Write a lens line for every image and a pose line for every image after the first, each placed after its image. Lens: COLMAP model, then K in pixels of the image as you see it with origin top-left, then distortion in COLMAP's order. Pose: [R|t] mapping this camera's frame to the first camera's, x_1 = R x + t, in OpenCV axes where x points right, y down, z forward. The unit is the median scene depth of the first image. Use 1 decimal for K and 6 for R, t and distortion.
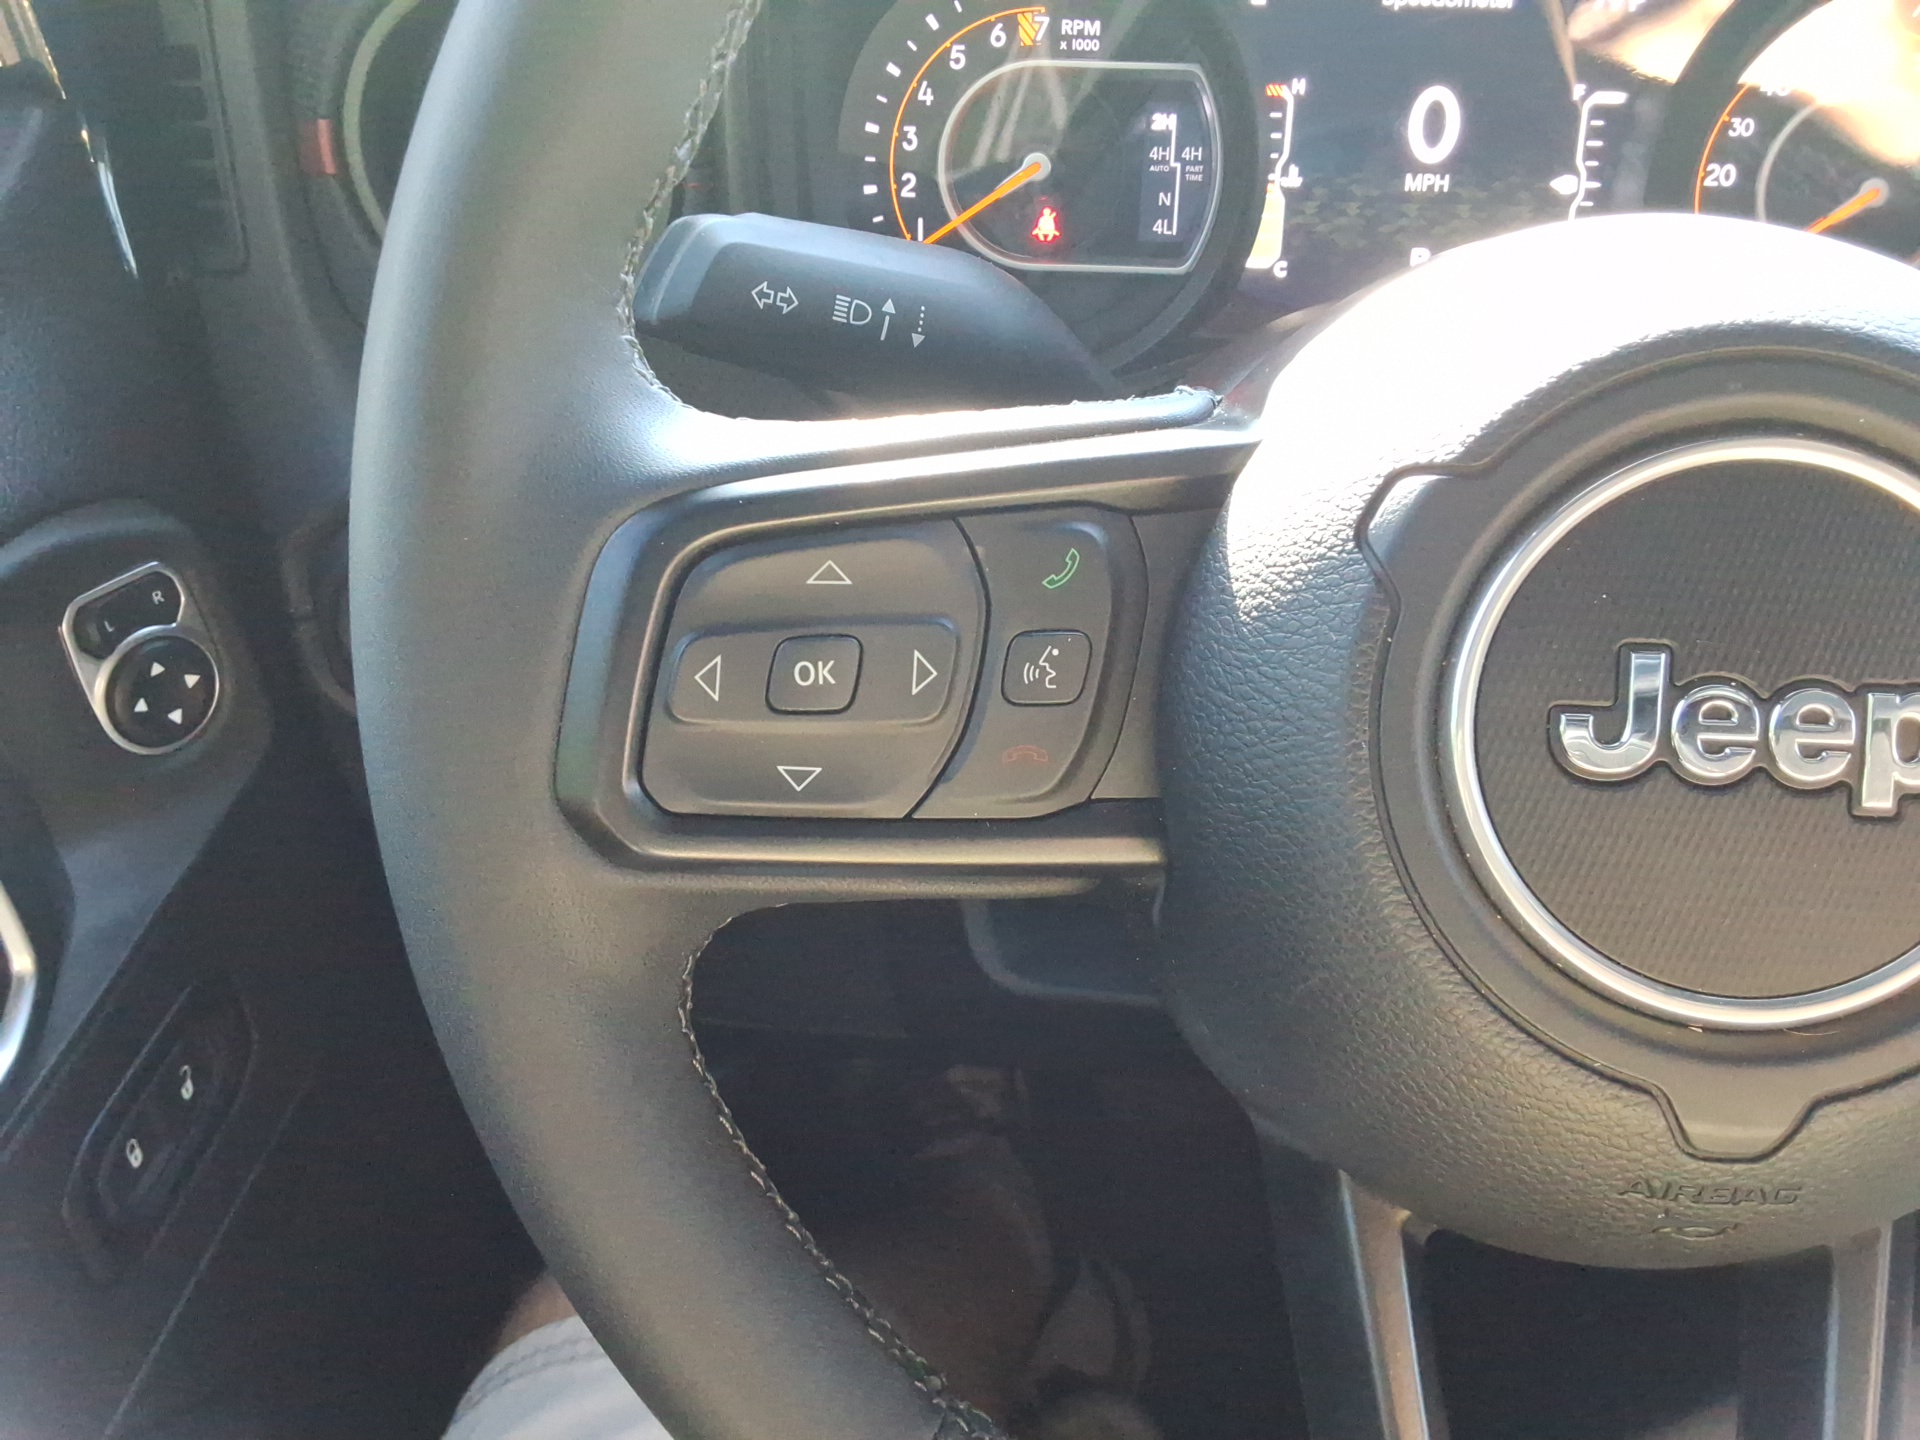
lens RADIAL K [[1555.7, 0, 963.2], [0, 1555.7, 711.6], [0, 0, 1]] dist [0.109946, -0.211188]
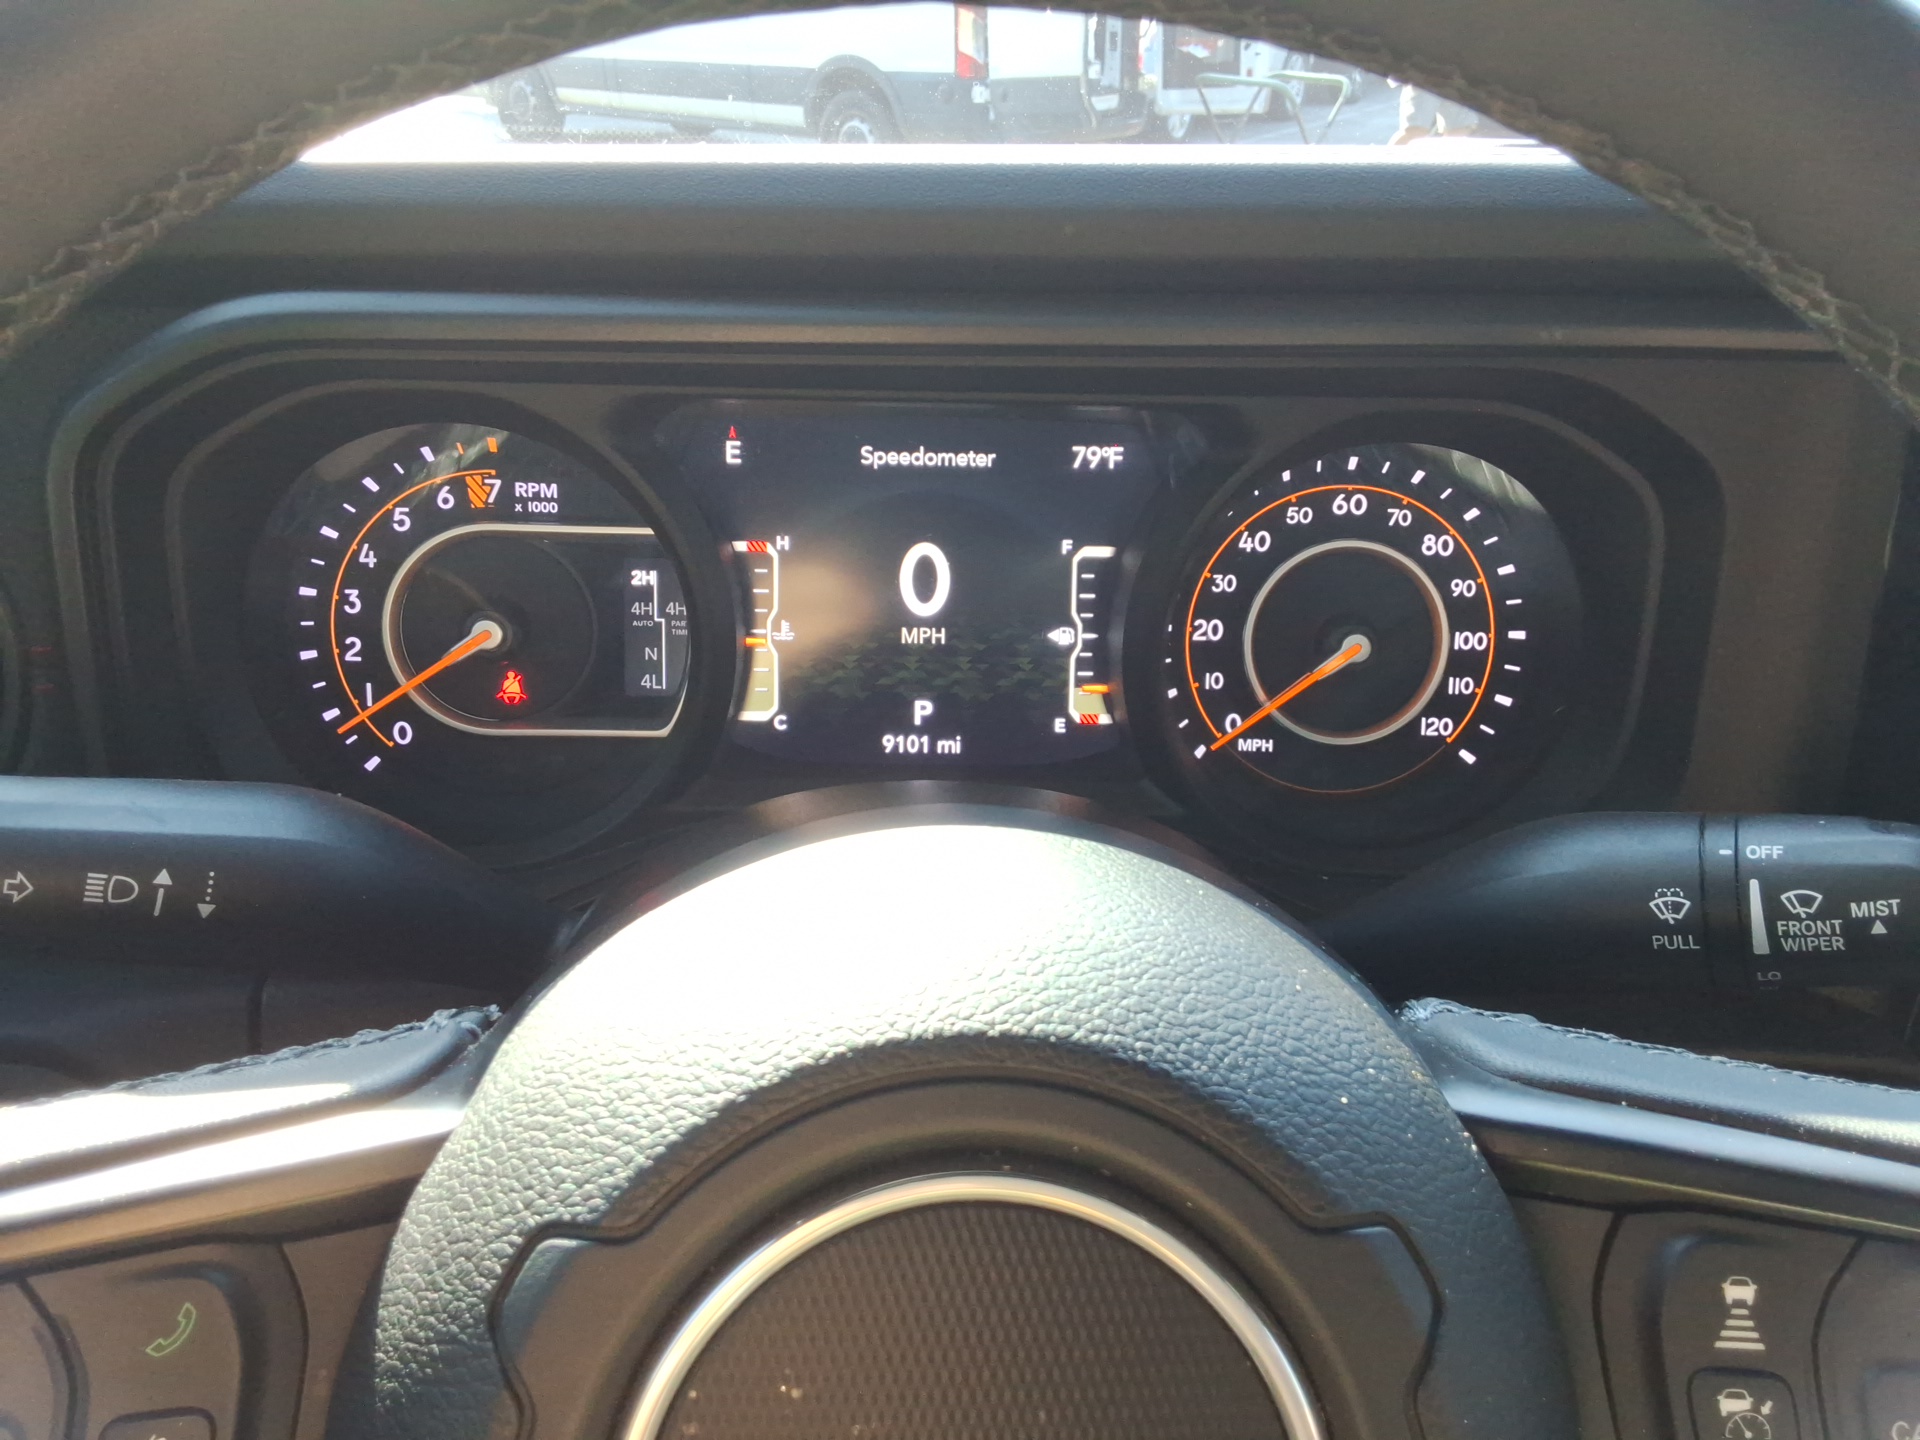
lens RADIAL K [[1549.1, 0, 969.8], [0, 1549.1, 715.9], [0, 0, 1]] dist [0.118887, -0.187181]
pose [[0.992100, -0.026232, 0.122677, 0.208915], [0.044686, 0.987646, -0.150192, -0.145792], [-0.117222, 0.154488, 0.981016, 0.072372]]
